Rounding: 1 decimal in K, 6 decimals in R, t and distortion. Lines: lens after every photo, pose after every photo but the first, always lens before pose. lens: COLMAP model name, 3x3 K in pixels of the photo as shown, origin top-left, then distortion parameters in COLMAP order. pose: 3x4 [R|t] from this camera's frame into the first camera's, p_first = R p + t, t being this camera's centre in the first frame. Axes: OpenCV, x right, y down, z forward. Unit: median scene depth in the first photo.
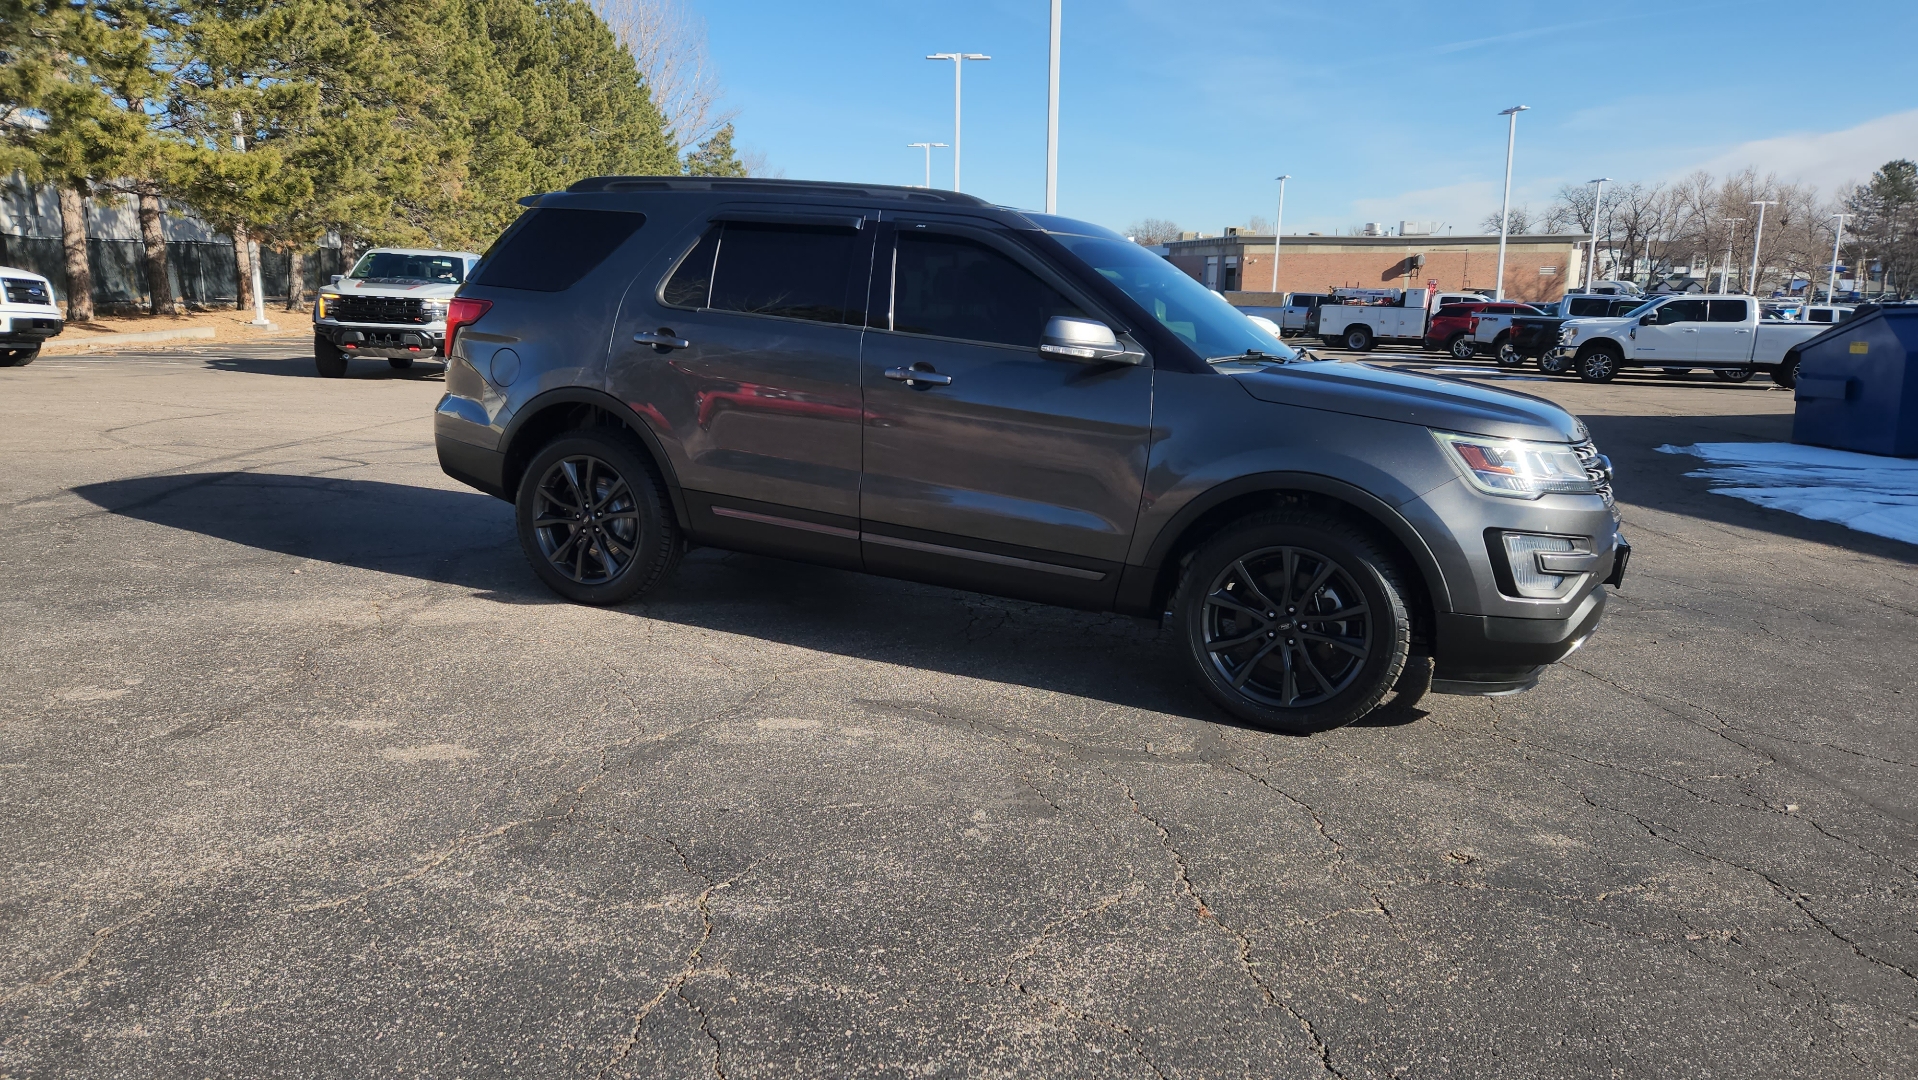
lens RADIAL K [[1269.9, 0, 919.2], [0, 1269.9, 541.4], [0, 0, 1]] dist [0.073528, -0.056316]
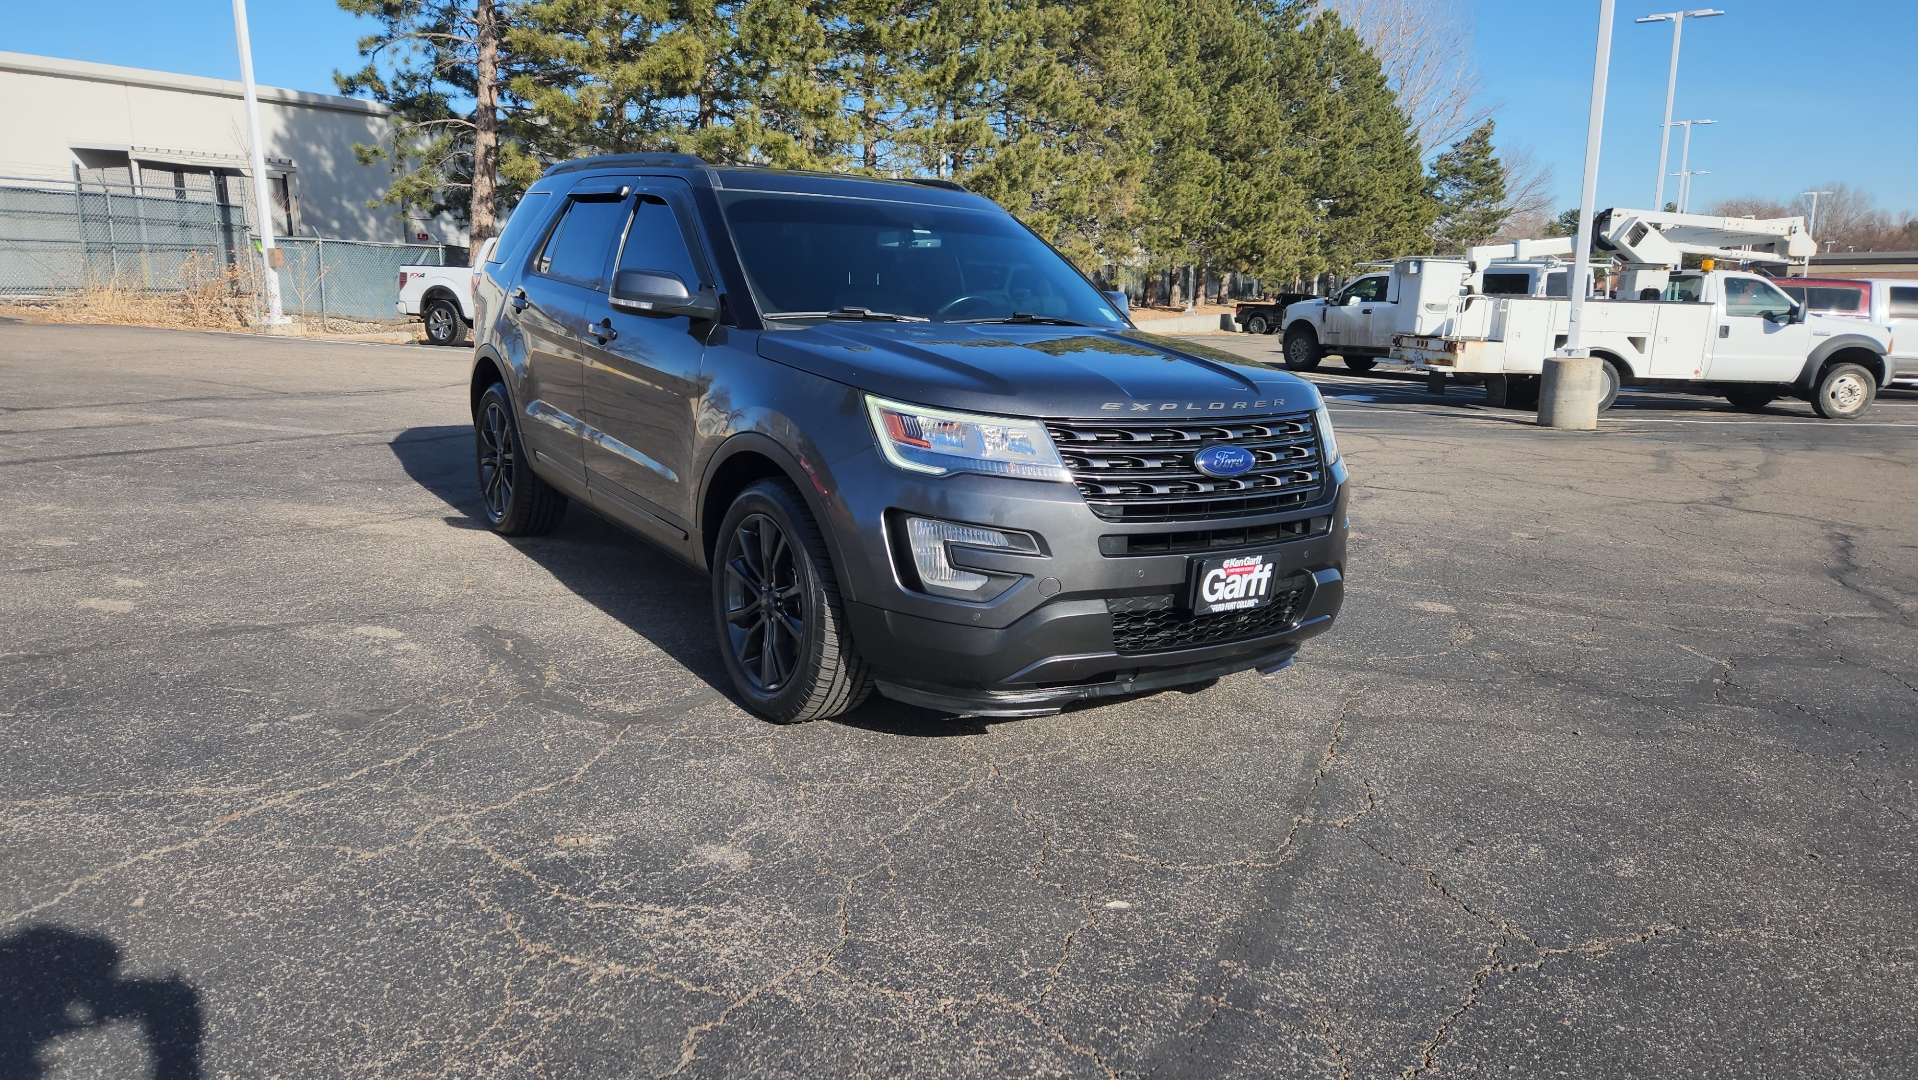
lens RADIAL K [[1258.8, 0, 926.9], [0, 1258.8, 542.7], [0, 0, 1]] dist [0.074405, -0.057928]
pose [[0.847330, 0.096787, -0.522172, 0.134552], [-0.100393, 0.994716, 0.021468, -0.001137], [0.521491, 0.034232, 0.852570, 0.044125]]
